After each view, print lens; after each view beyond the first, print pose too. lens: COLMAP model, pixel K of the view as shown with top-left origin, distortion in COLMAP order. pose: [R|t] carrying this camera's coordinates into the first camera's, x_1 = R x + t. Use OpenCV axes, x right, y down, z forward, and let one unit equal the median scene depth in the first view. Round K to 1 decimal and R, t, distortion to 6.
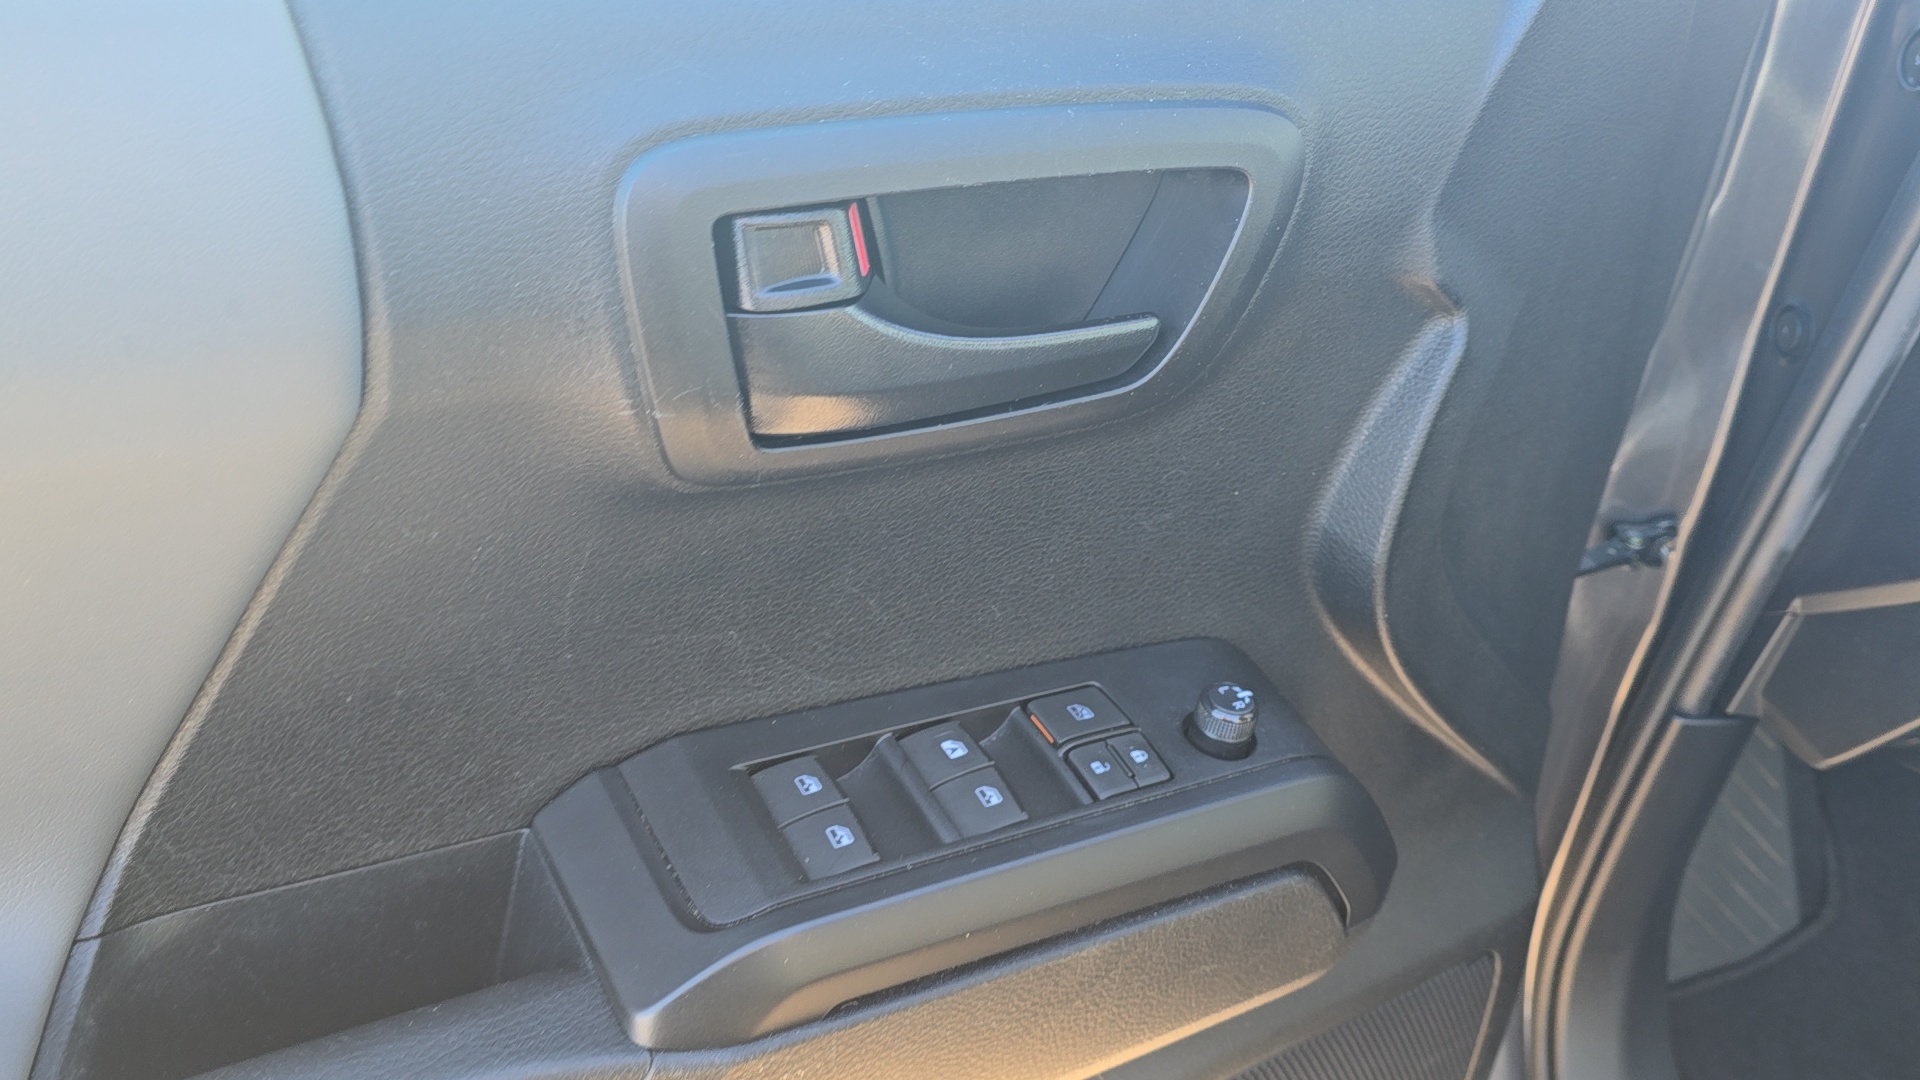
lens RADIAL K [[1607.2, 0, 945.7], [0, 1607.2, 535.1], [0, 0, 1]] dist [-0.004056, -0.024210]
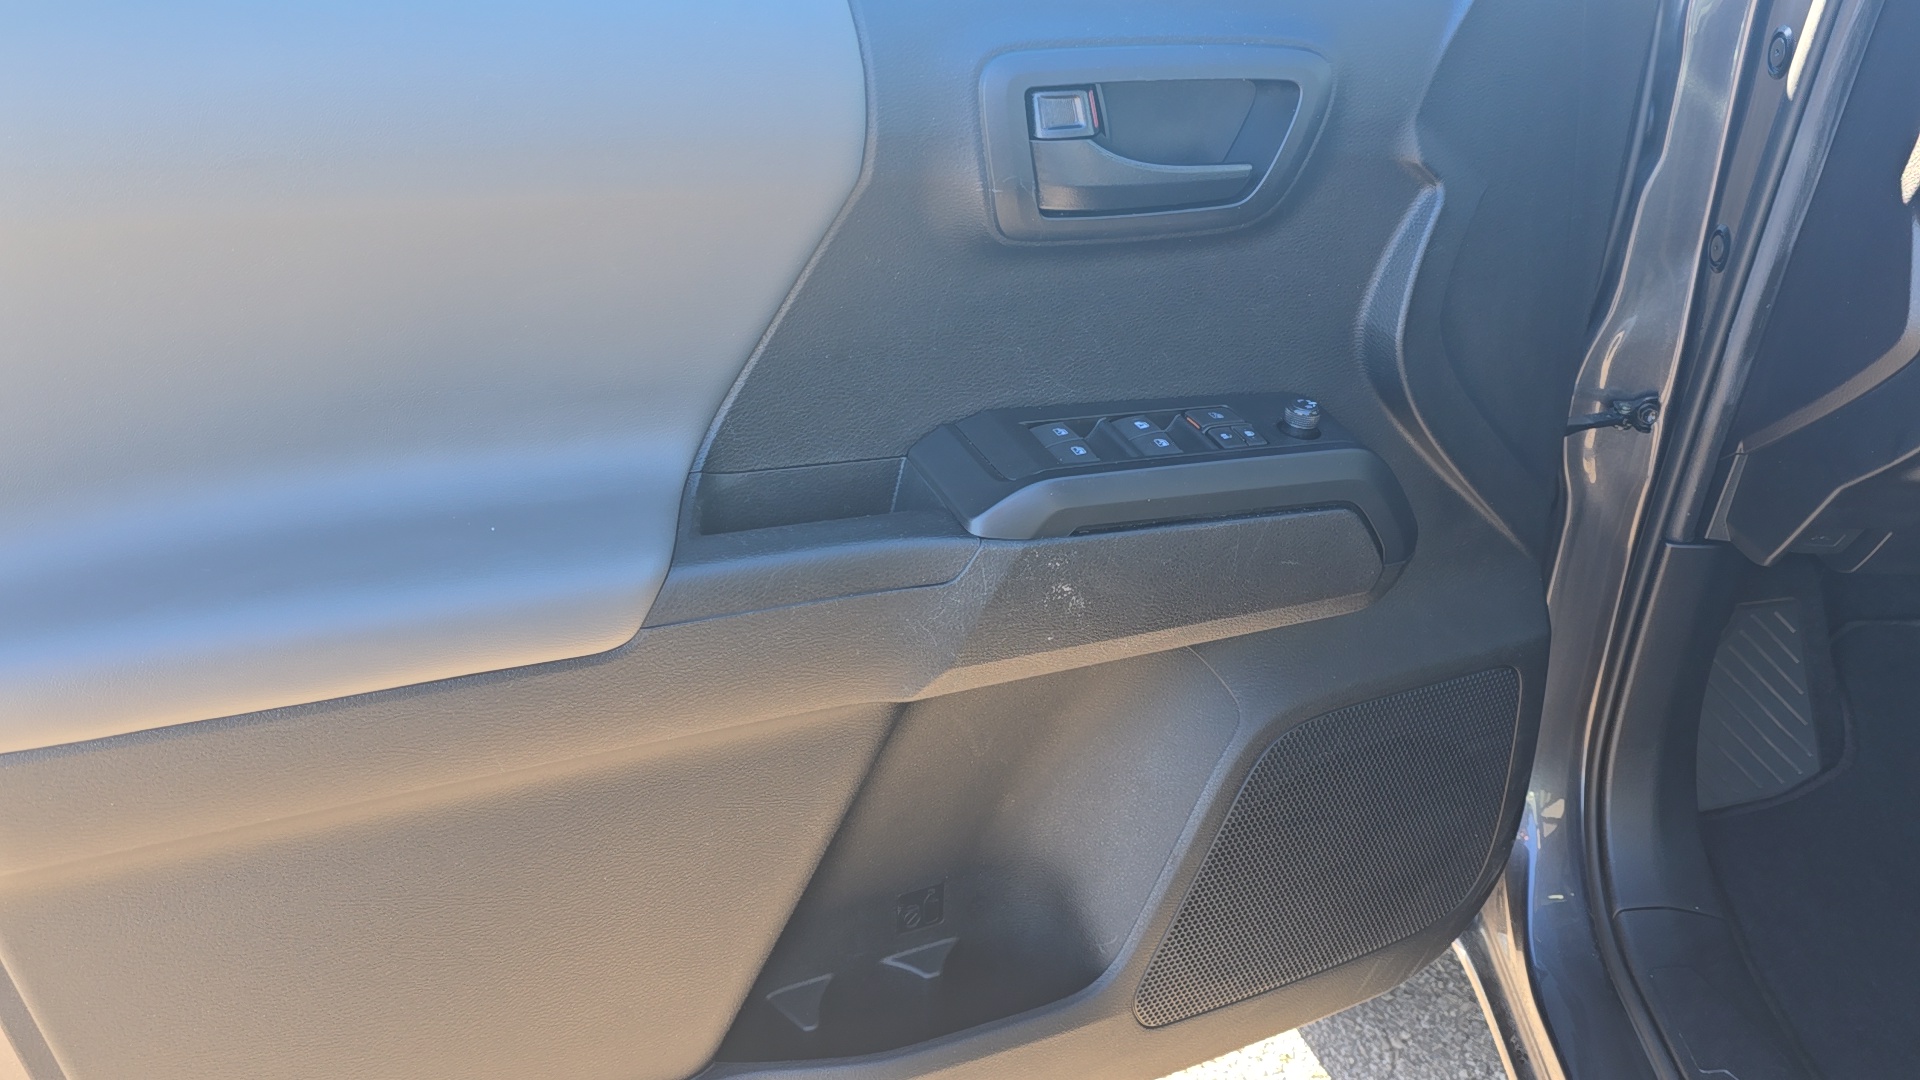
lens RADIAL K [[1607.2, 0, 976.6], [0, 1607.2, 548.9], [0, 0, 1]] dist [-0.004056, -0.024210]
pose [[0.995111, 0.000572, -0.098763, -0.000929], [-0.009172, 0.996197, -0.086646, 0.422348], [0.098337, 0.087128, 0.991332, -0.744380]]
